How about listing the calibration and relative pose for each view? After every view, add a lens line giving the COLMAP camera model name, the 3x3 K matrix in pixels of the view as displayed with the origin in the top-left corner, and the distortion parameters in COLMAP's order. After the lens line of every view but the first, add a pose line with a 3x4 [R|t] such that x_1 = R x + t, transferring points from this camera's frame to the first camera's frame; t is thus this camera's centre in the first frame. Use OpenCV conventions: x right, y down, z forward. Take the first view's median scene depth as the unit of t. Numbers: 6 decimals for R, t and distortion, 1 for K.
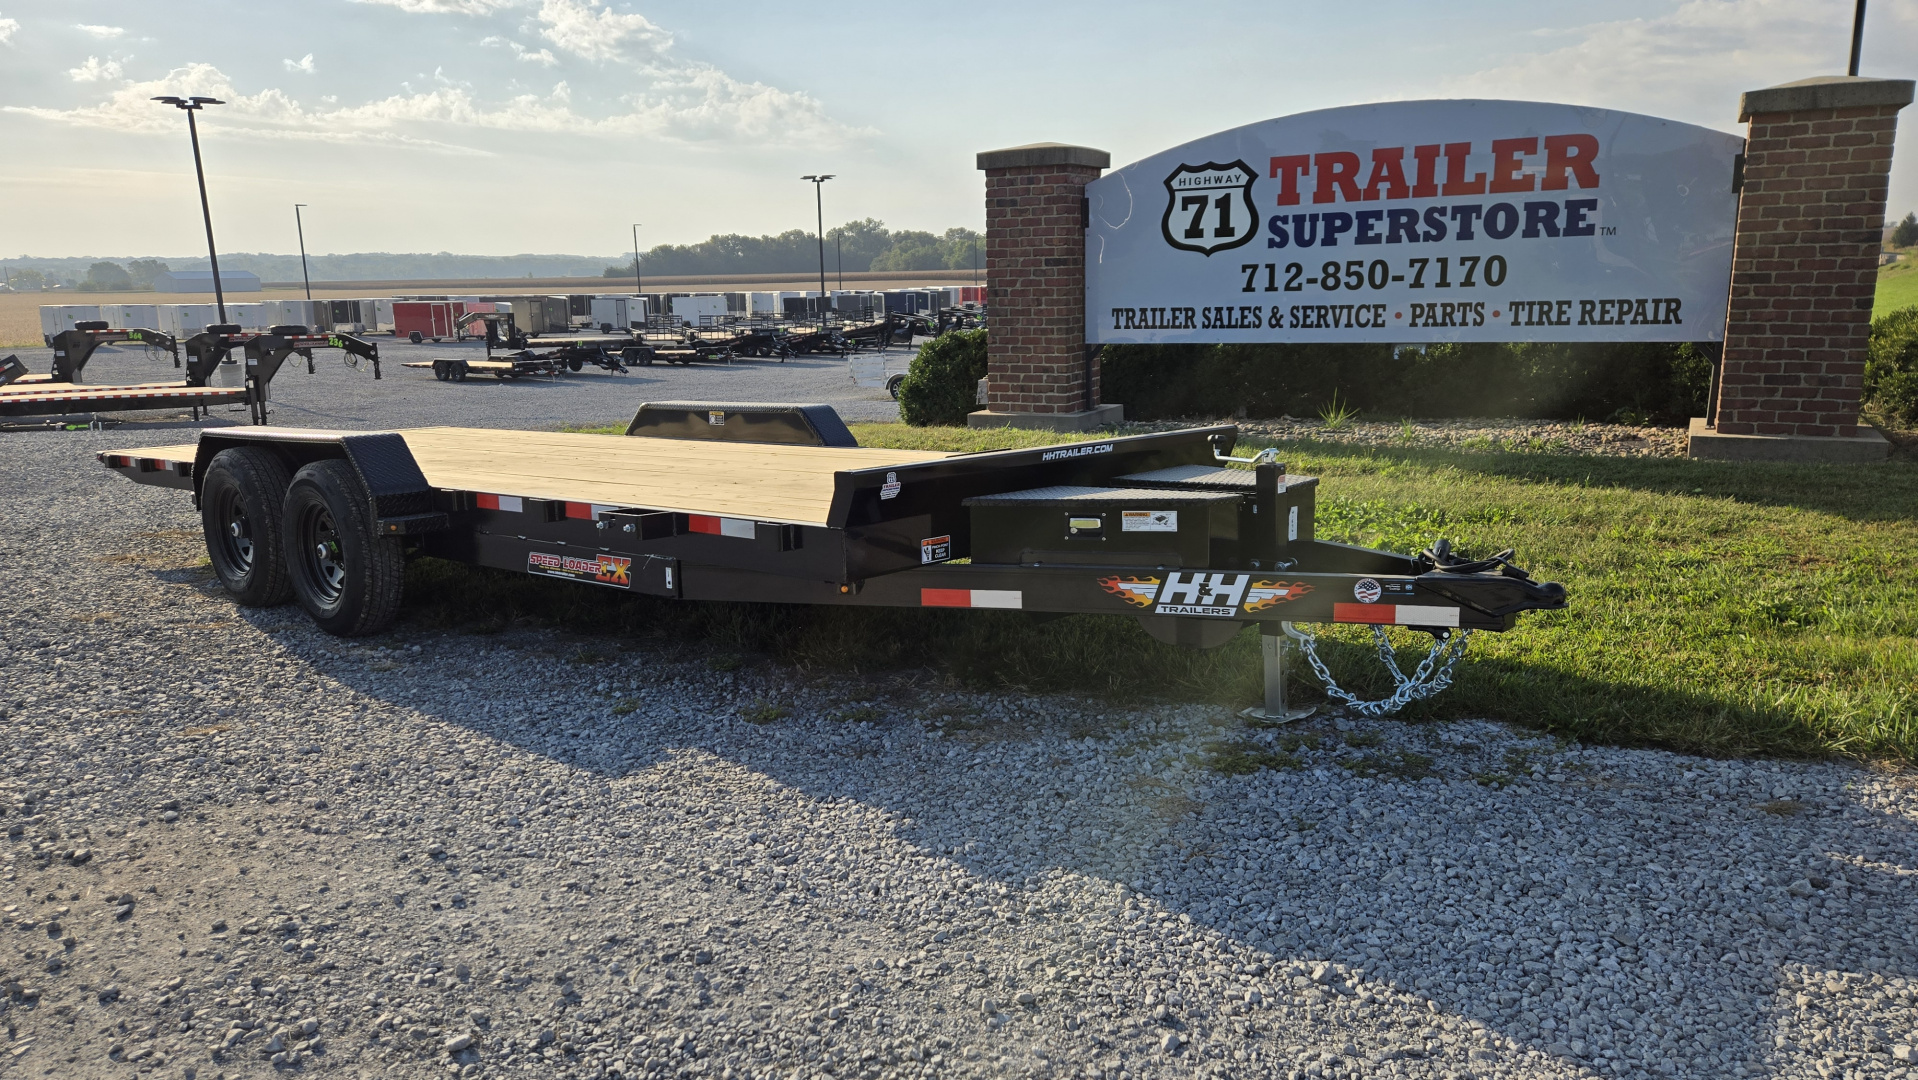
lens RADIAL K [[1272.7, 0, 959.0], [0, 1272.7, 540.0], [0, 0, 1]] dist [0.074487, -0.060609]
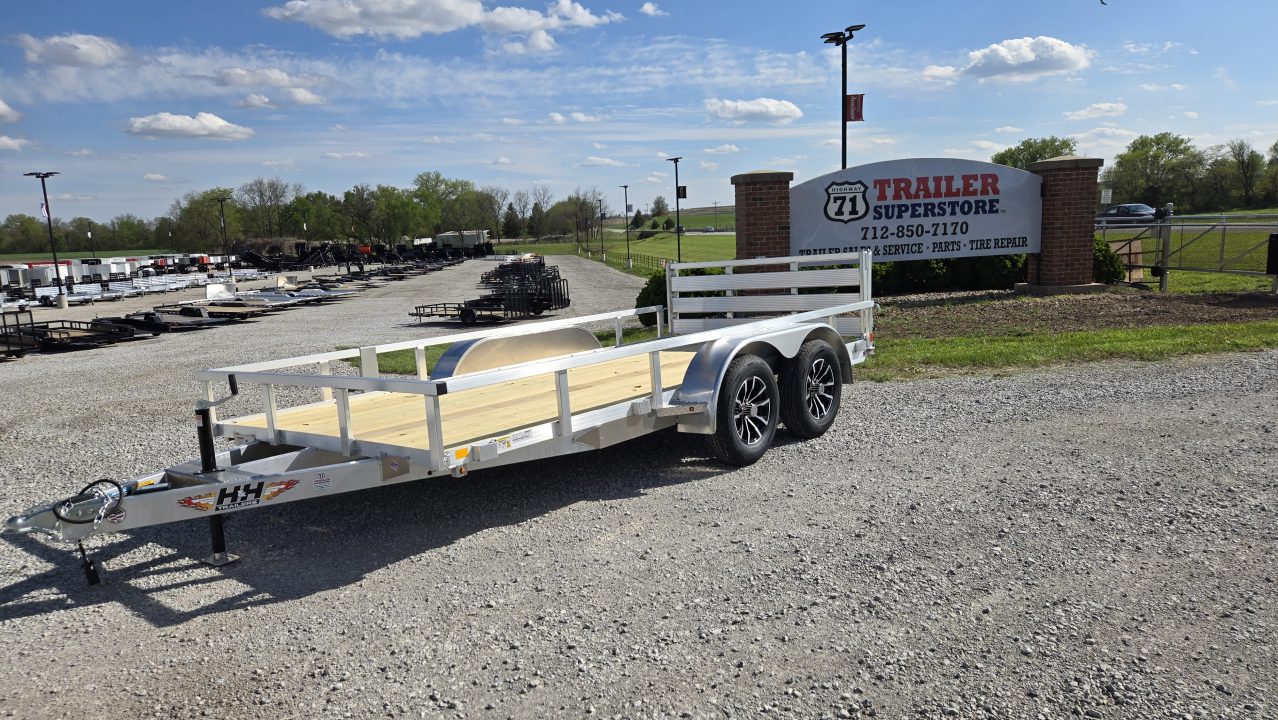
lens RADIAL K [[848.0, 0, 639.0], [0, 848.0, 360.0], [0, 0, 1]] dist [0.074487, -0.060609]
pose [[0.797981, -0.107185, 0.593074, -1.007788], [0.148948, 0.988606, -0.021741, -0.018397], [-0.583987, 0.105687, 0.804854, 0.082987]]
